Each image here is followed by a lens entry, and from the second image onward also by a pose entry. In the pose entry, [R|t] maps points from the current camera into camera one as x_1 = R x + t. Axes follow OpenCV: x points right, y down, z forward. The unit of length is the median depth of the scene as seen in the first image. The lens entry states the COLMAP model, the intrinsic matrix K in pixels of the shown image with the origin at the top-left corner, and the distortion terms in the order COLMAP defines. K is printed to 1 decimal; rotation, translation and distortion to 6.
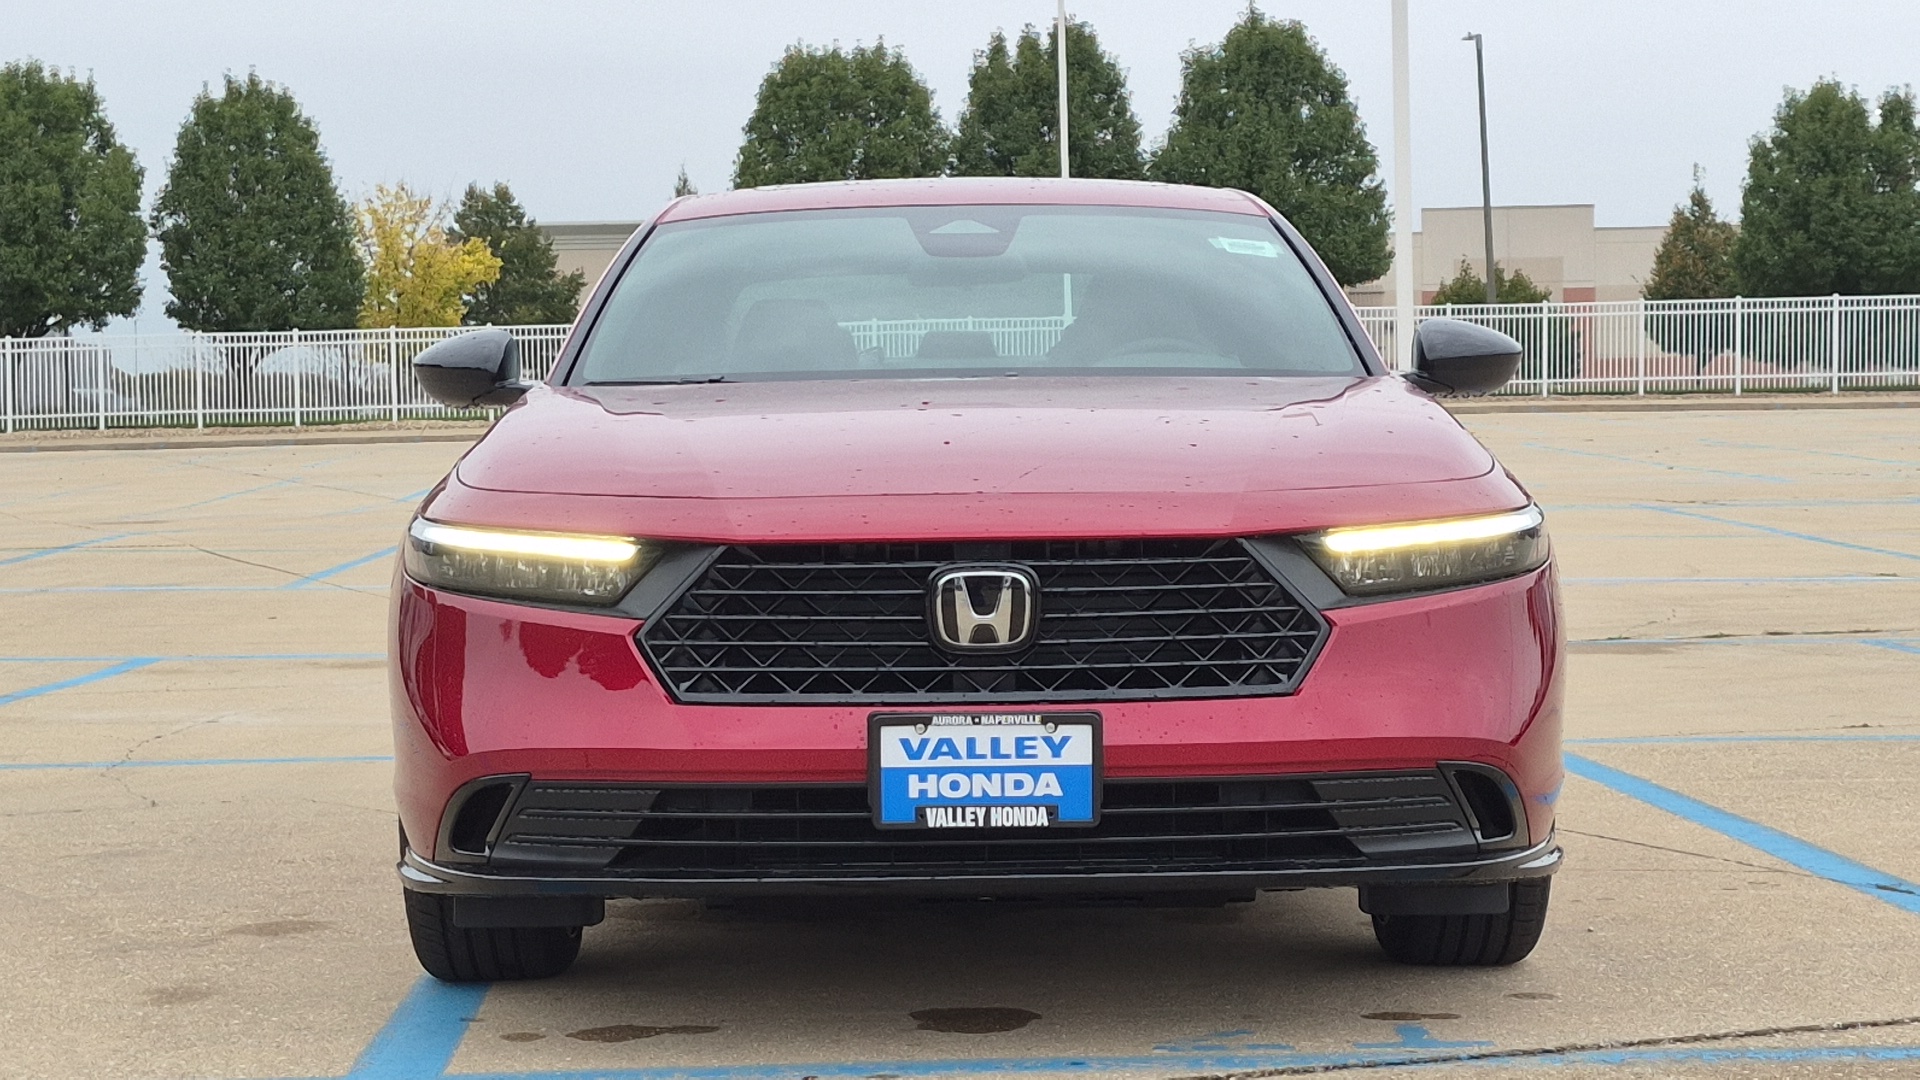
lens RADIAL K [[3356.6, 0, 960.0], [0, 3356.6, 540.0], [0, 0, 1]] dist [0.145194, -0.162360]
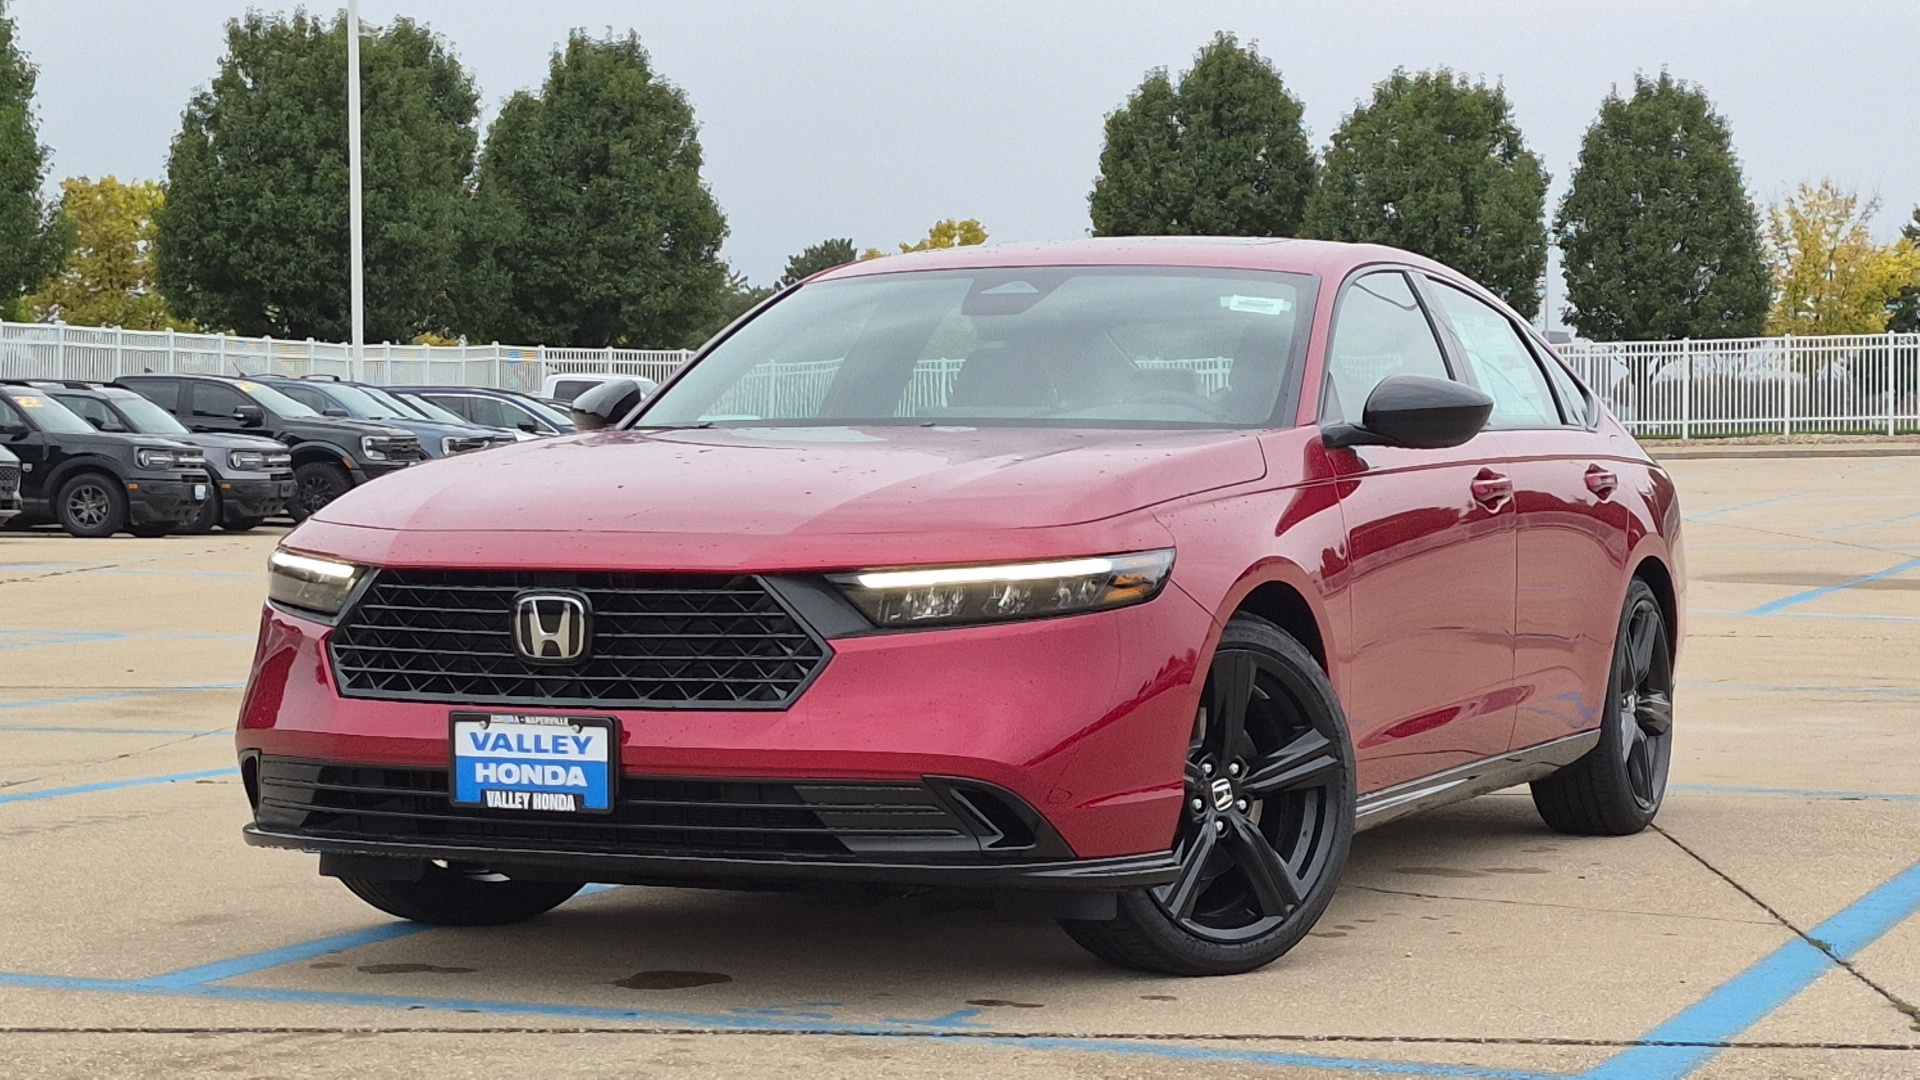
lens RADIAL K [[3569.4, 0, 975.2], [0, 3569.4, 527.6], [0, 0, 1]] dist [0.086016, 0.085388]
pose [[0.908169, 0.021777, -0.418037, 0.668093], [-0.025131, 0.999681, -0.002521, -0.015505], [0.417849, 0.012795, 0.908427, -0.092314]]
